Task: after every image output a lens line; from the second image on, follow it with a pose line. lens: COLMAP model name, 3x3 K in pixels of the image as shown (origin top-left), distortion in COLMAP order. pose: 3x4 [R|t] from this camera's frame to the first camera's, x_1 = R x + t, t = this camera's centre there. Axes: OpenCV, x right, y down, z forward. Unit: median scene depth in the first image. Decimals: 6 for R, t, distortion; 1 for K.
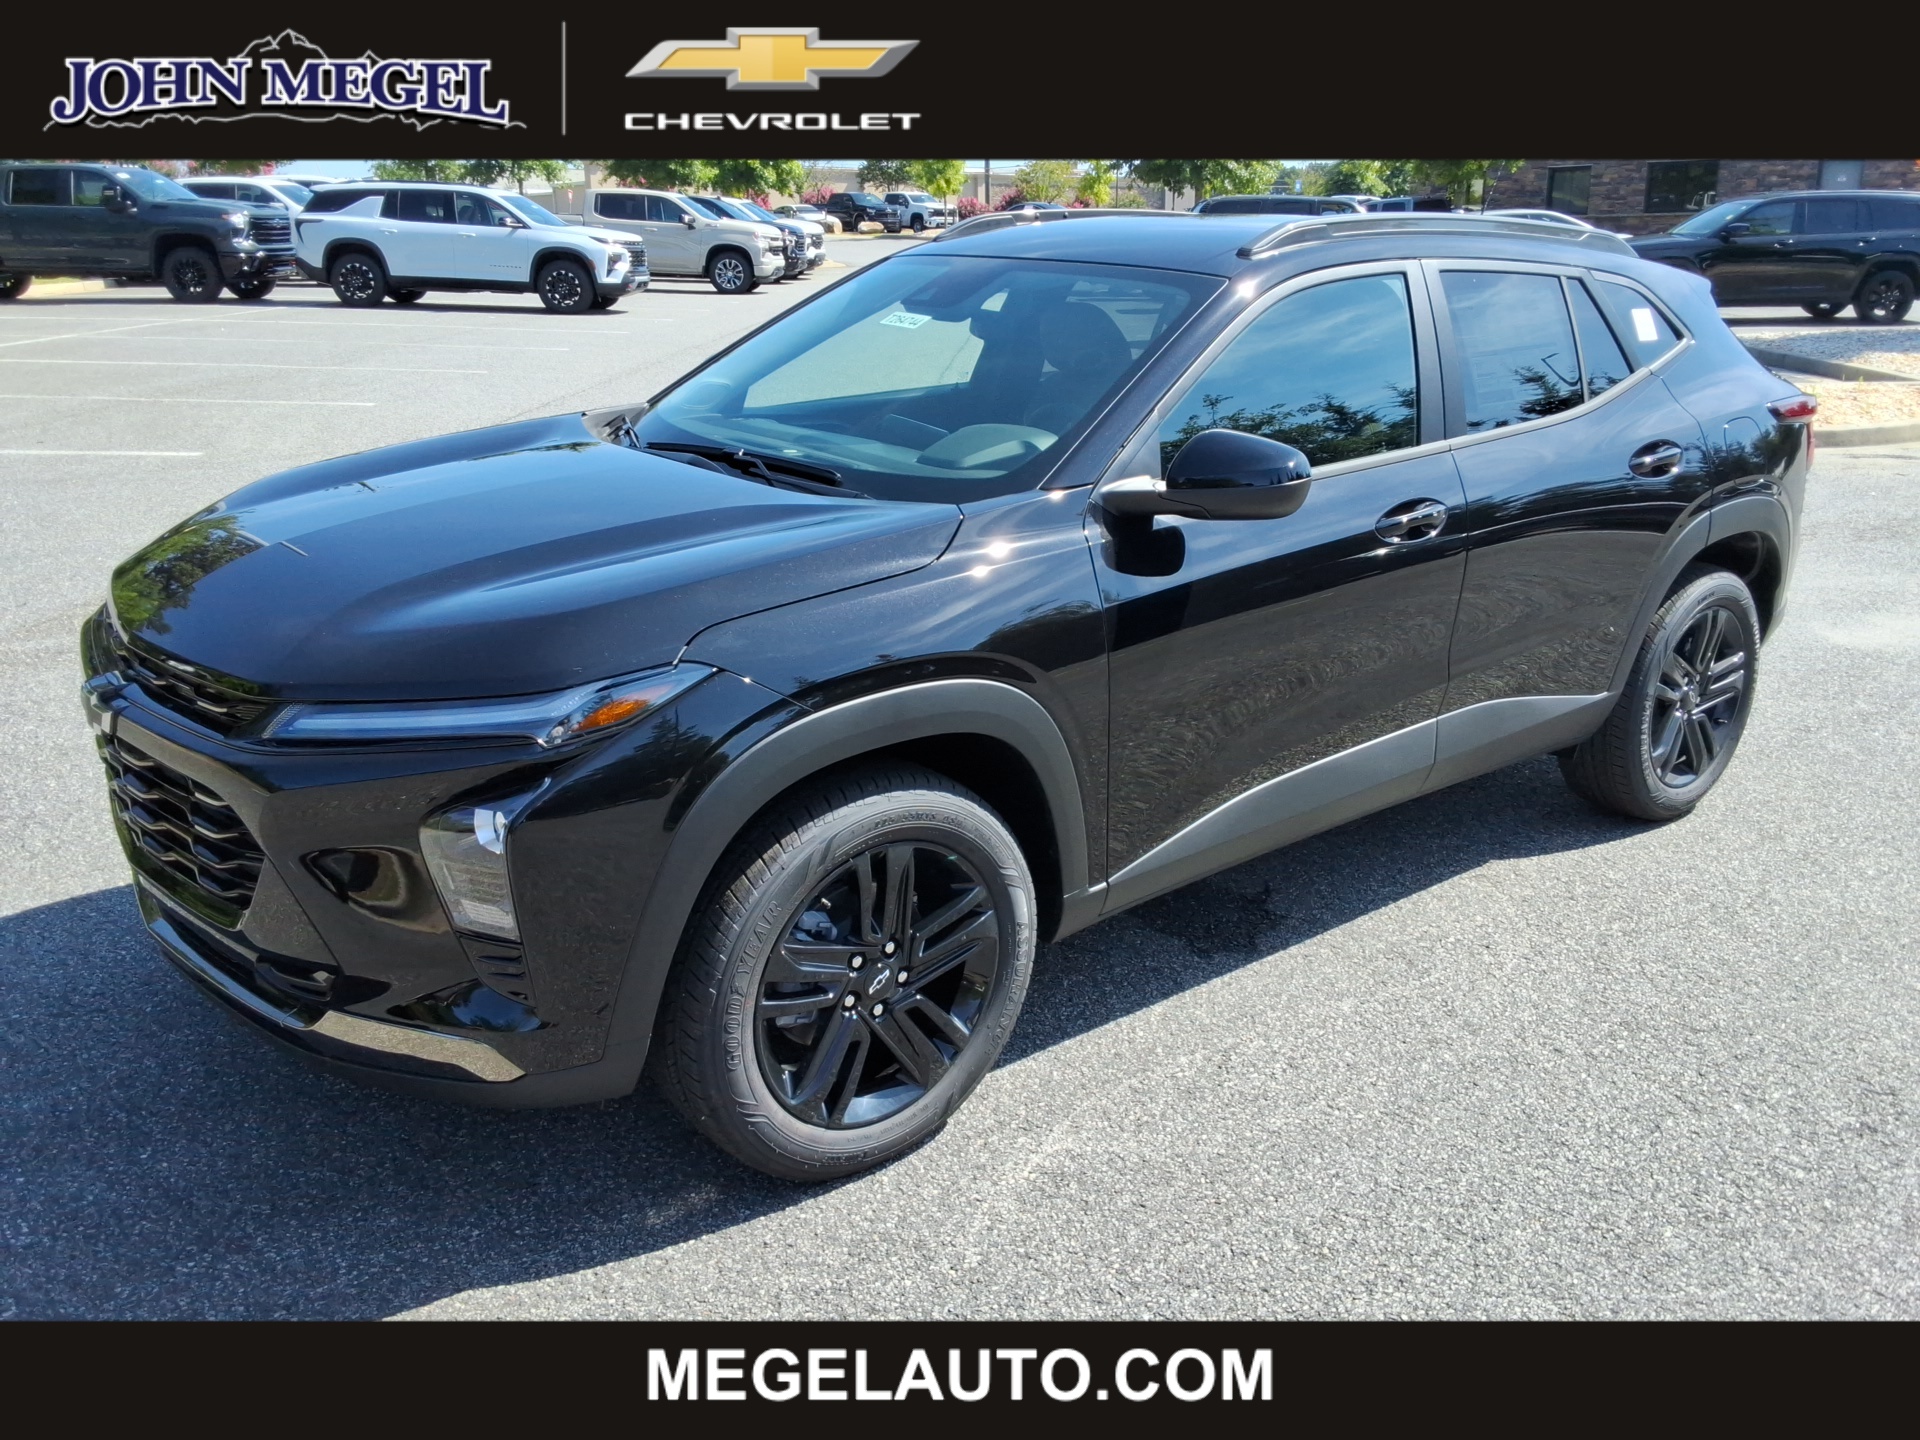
lens RADIAL K [[1553.3, 0, 969.2], [0, 1553.3, 706.1], [0, 0, 1]] dist [0.124918, -0.216022]
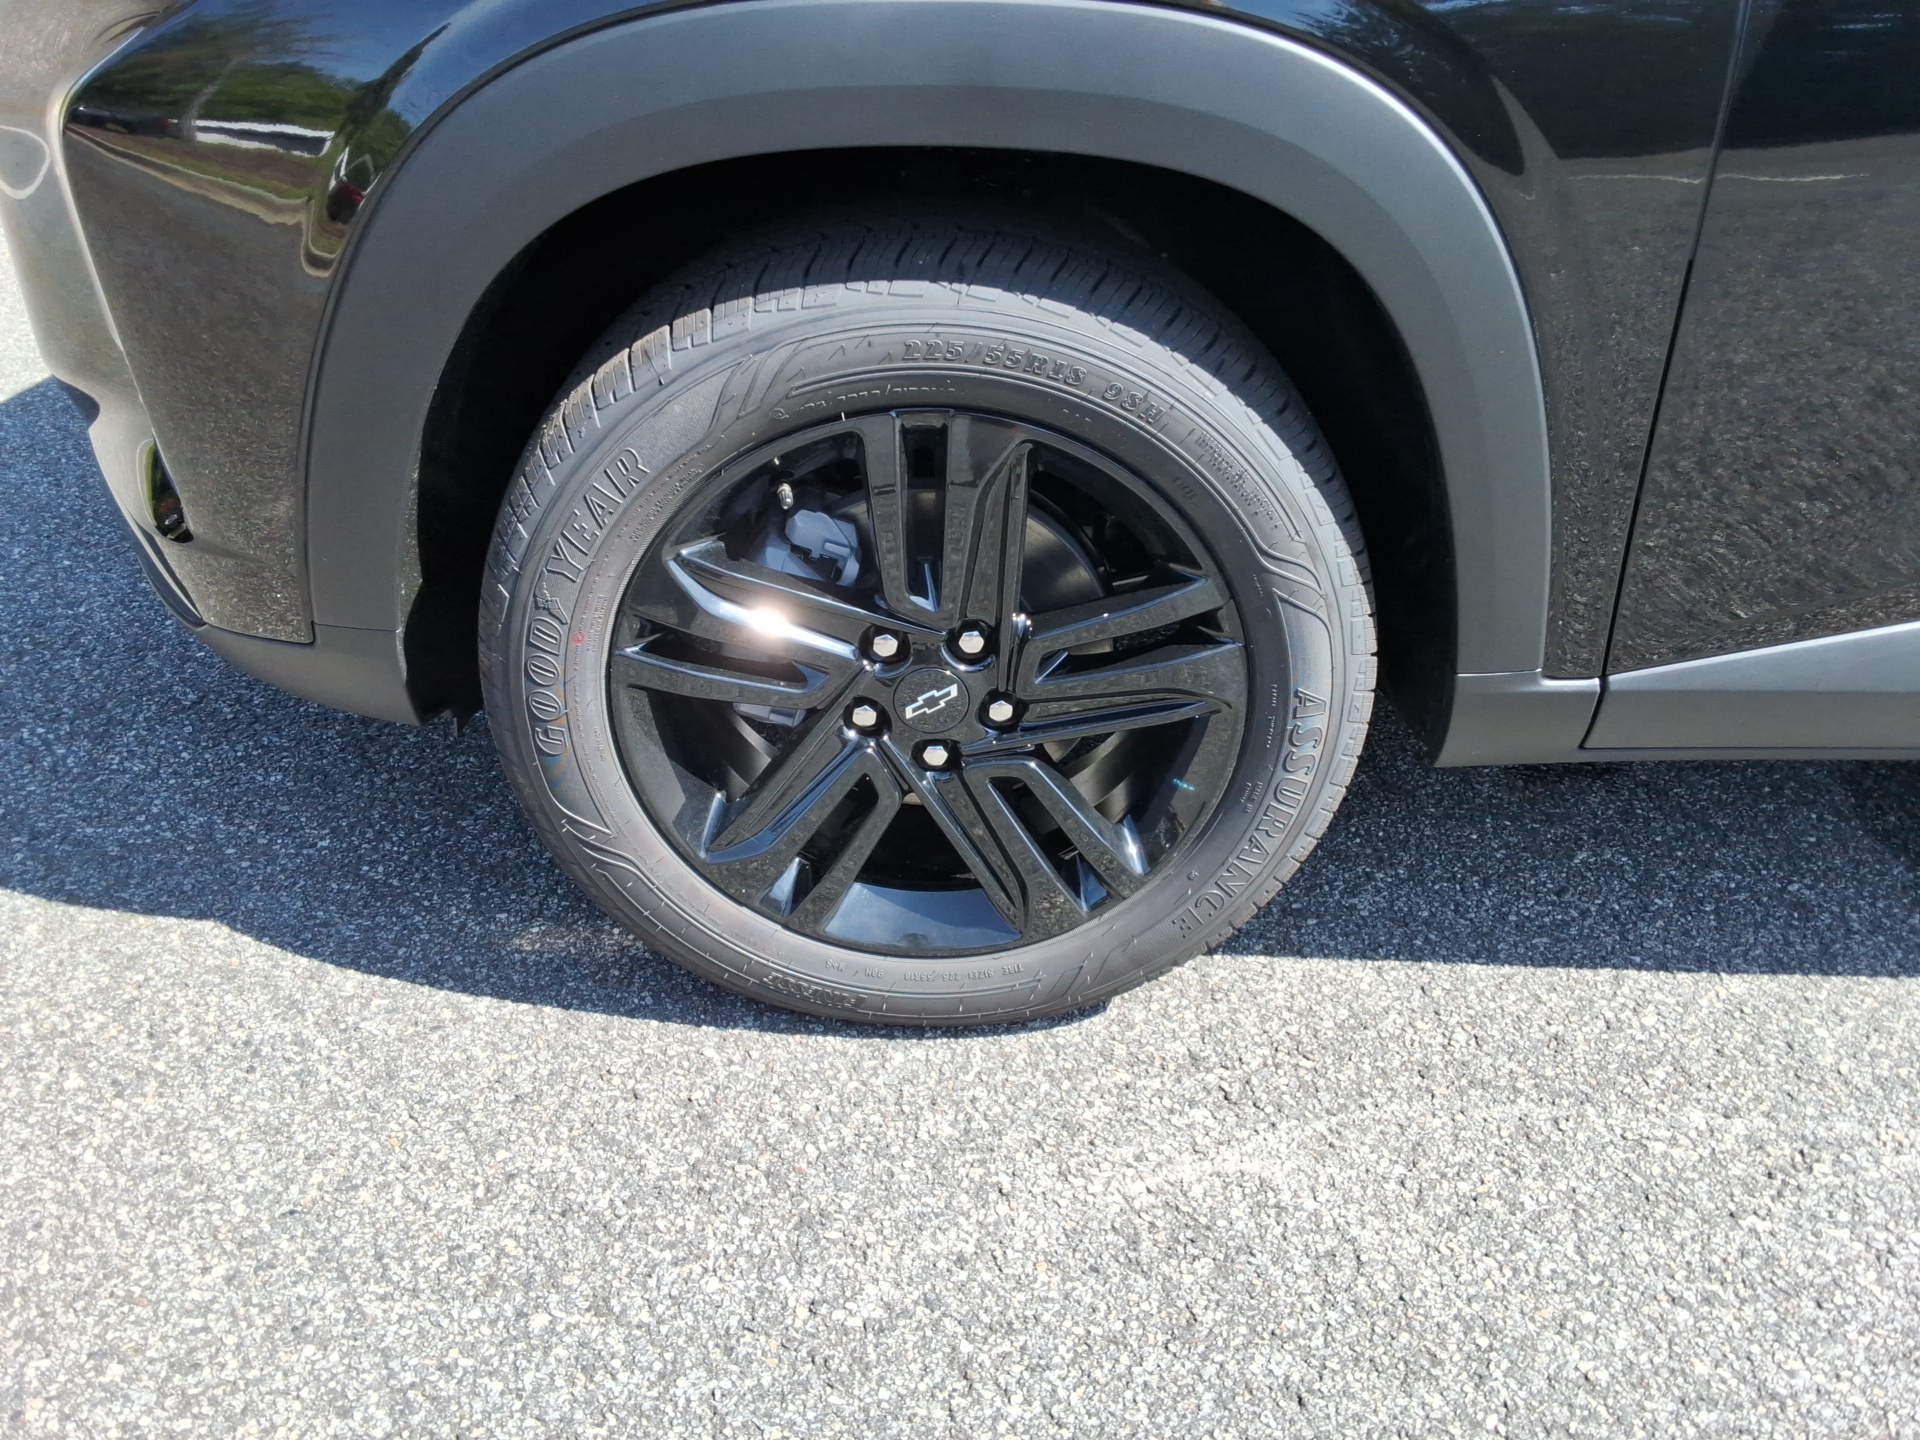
lens RADIAL K [[1541.8, 0, 974.3], [0, 1541.8, 711.8], [0, 0, 1]] dist [0.118494, -0.179217]
pose [[0.778465, 0.347394, -0.522790, 0.192388], [-0.217682, 0.930609, 0.294249, 0.036498], [0.588733, -0.115260, 0.800068, 0.606553]]
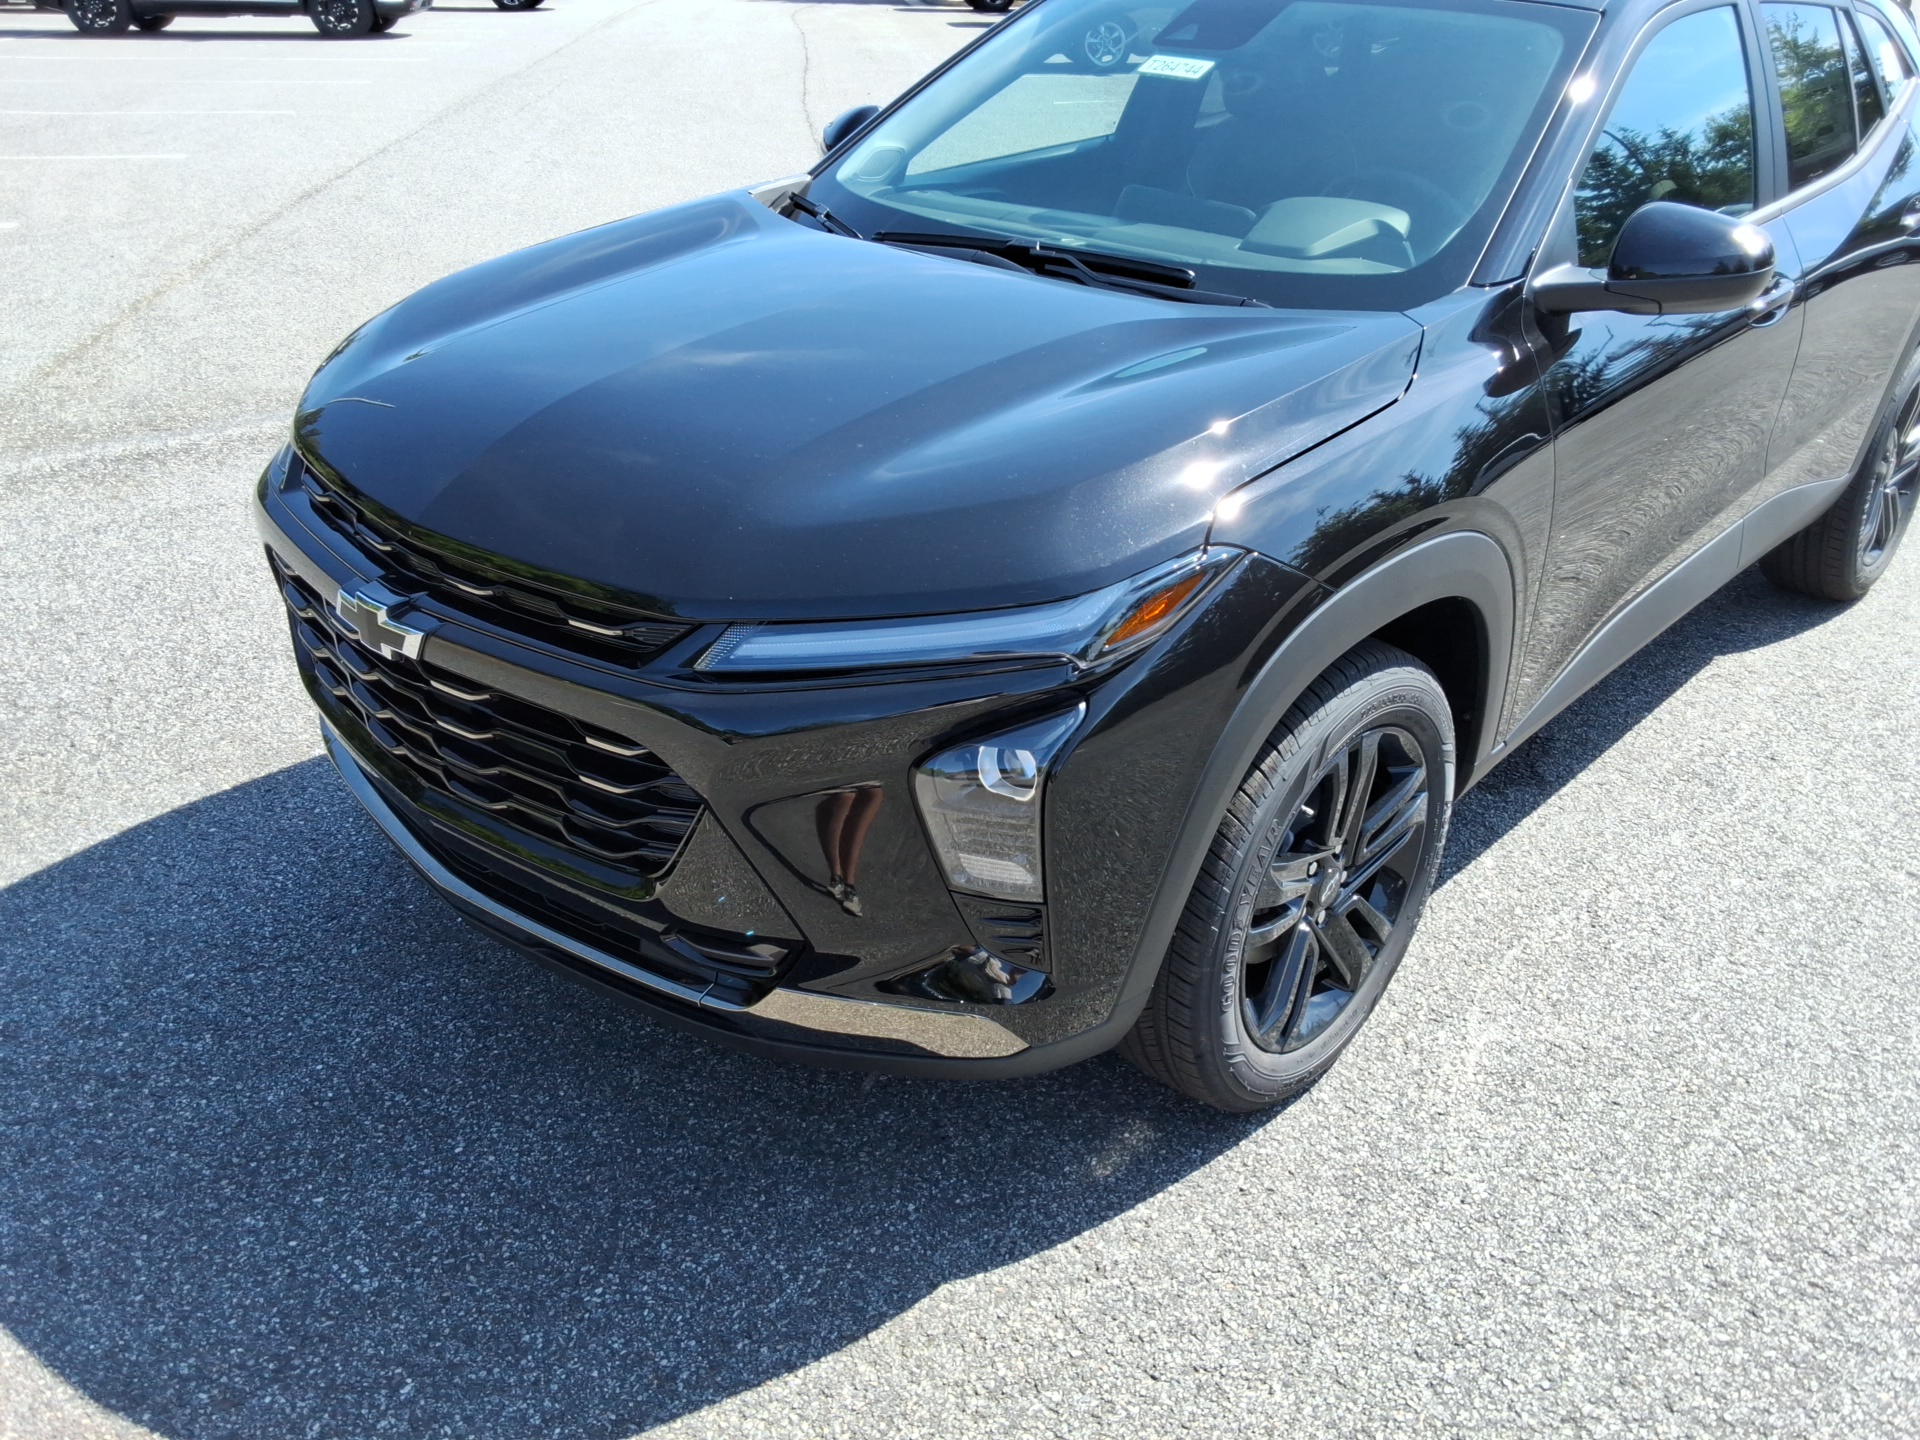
lens RADIAL K [[1541.8, 0, 974.3], [0, 1541.8, 711.8], [0, 0, 1]] dist [0.118494, -0.179217]
pose [[0.990048, -0.063679, 0.125496, -0.341965], [0.042230, 0.985102, 0.166703, -0.068174], [-0.134242, -0.159744, 0.977988, 0.192763]]
